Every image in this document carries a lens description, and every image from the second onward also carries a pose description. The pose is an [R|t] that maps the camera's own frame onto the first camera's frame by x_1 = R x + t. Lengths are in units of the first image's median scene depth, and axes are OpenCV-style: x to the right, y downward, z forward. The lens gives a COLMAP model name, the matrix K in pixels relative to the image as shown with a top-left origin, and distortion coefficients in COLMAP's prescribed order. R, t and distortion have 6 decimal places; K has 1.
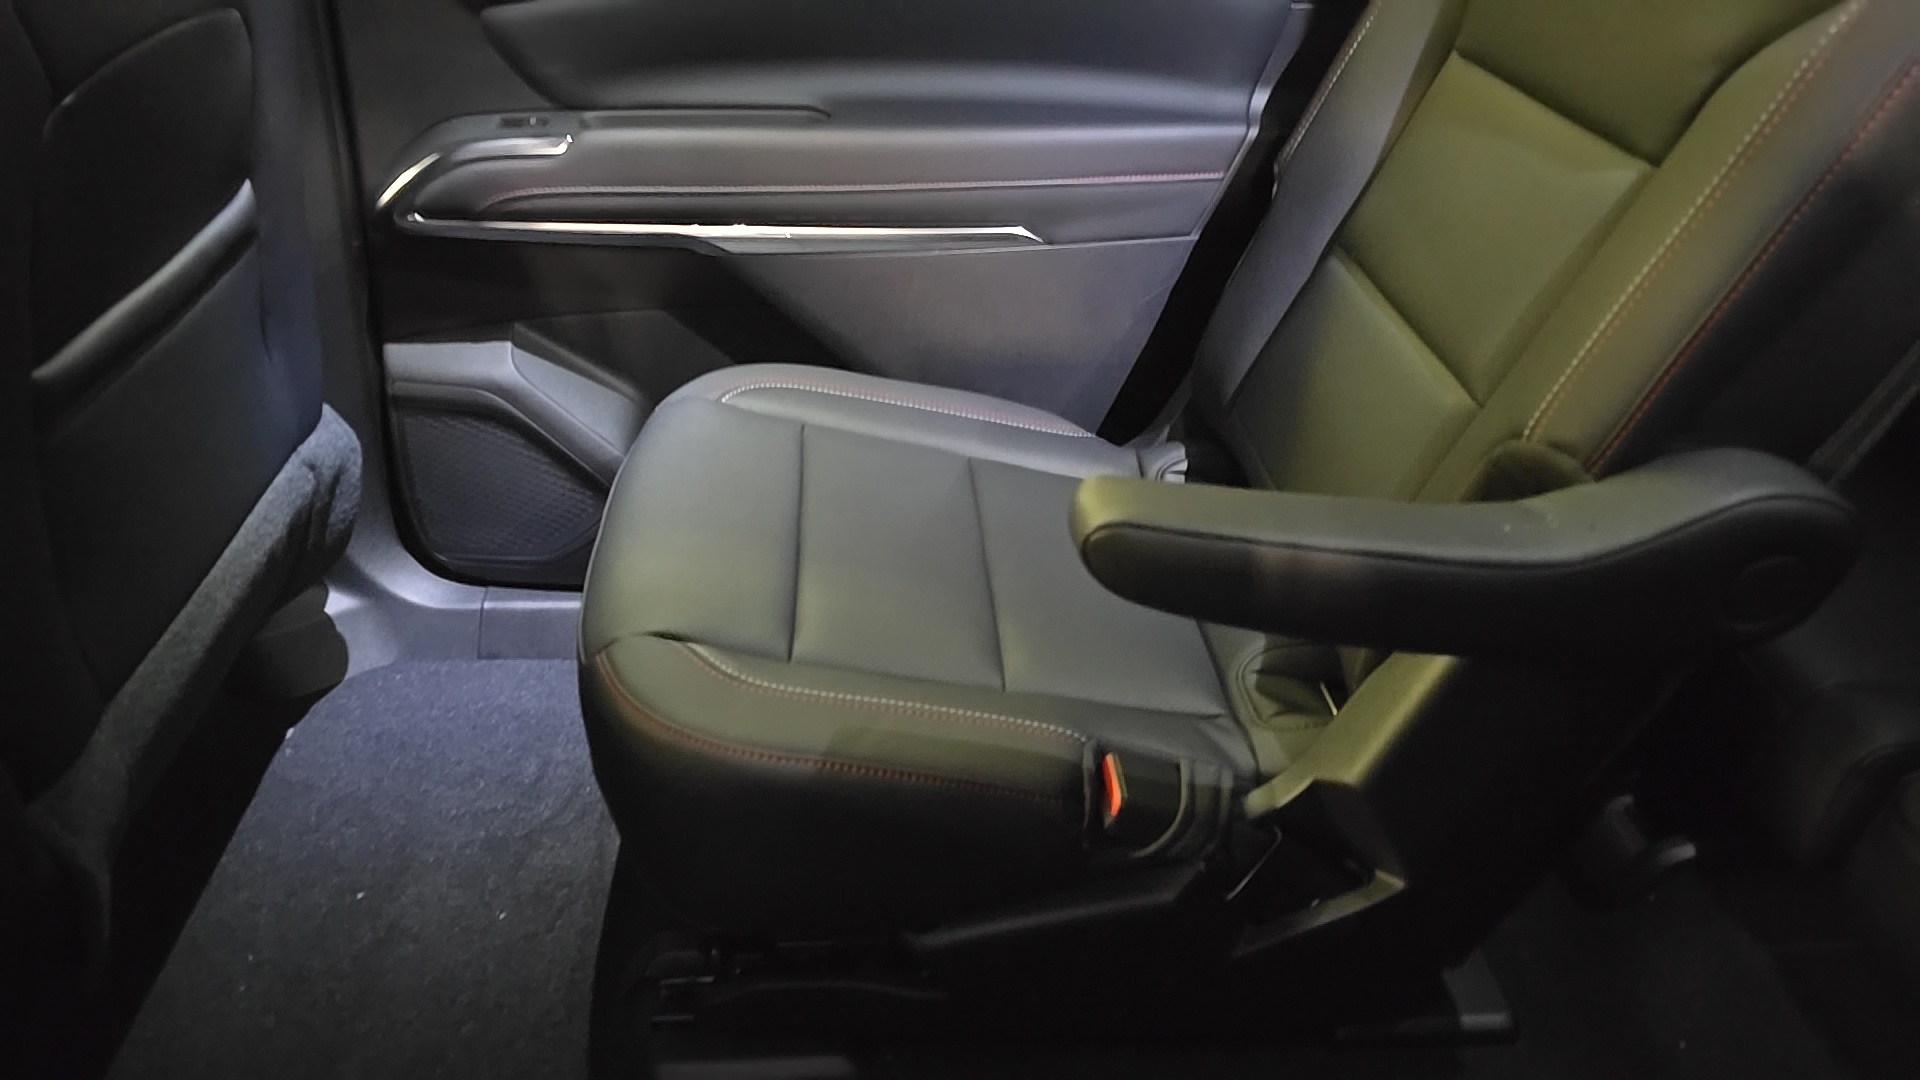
lens RADIAL K [[1253.7, 0, 971.8], [0, 1253.7, 540.3], [0, 0, 1]] dist [0.058787, -0.049815]
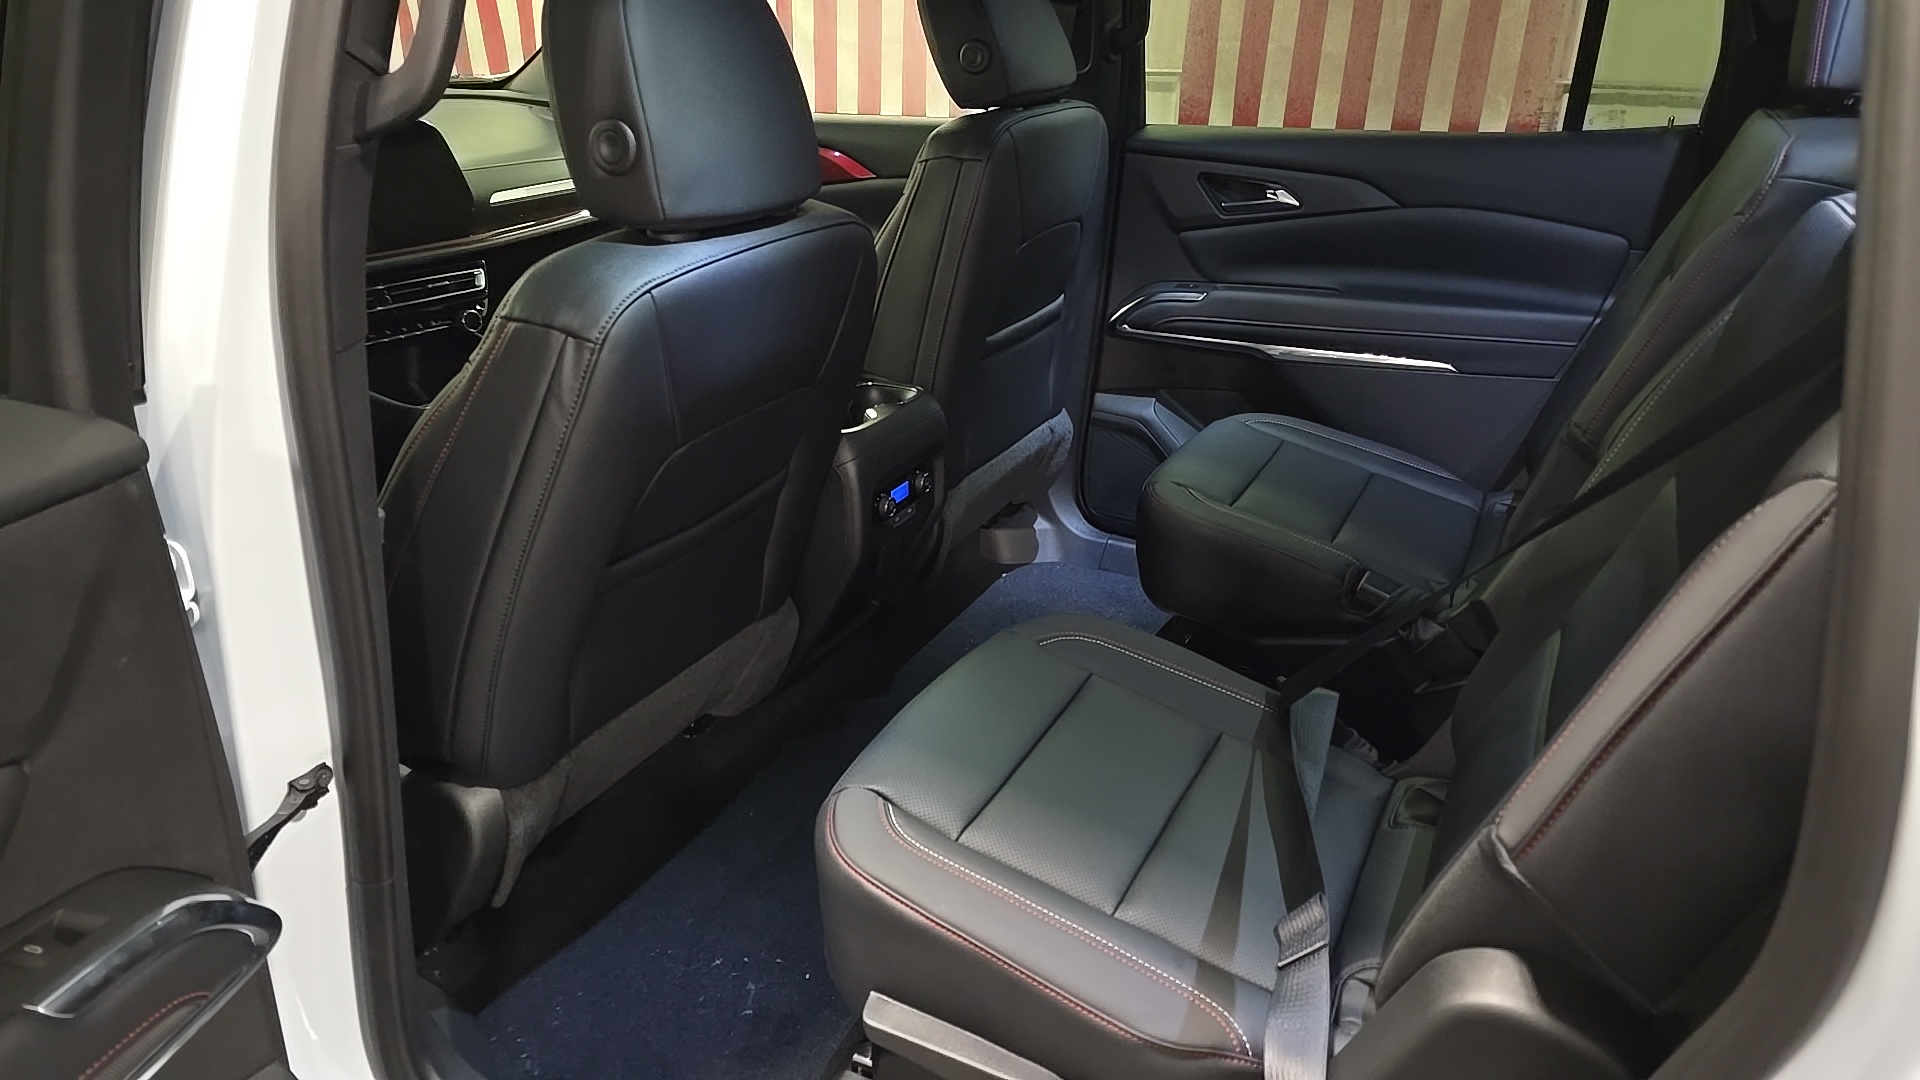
lens RADIAL K [[1253.7, 0, 971.8], [0, 1253.7, 540.3], [0, 0, 1]] dist [0.058787, -0.049815]
pose [[0.853265, 0.166790, -0.494084, 0.403771], [-0.255863, 0.959488, -0.117967, 0.374751], [0.454392, 0.227075, 0.861374, -0.770648]]
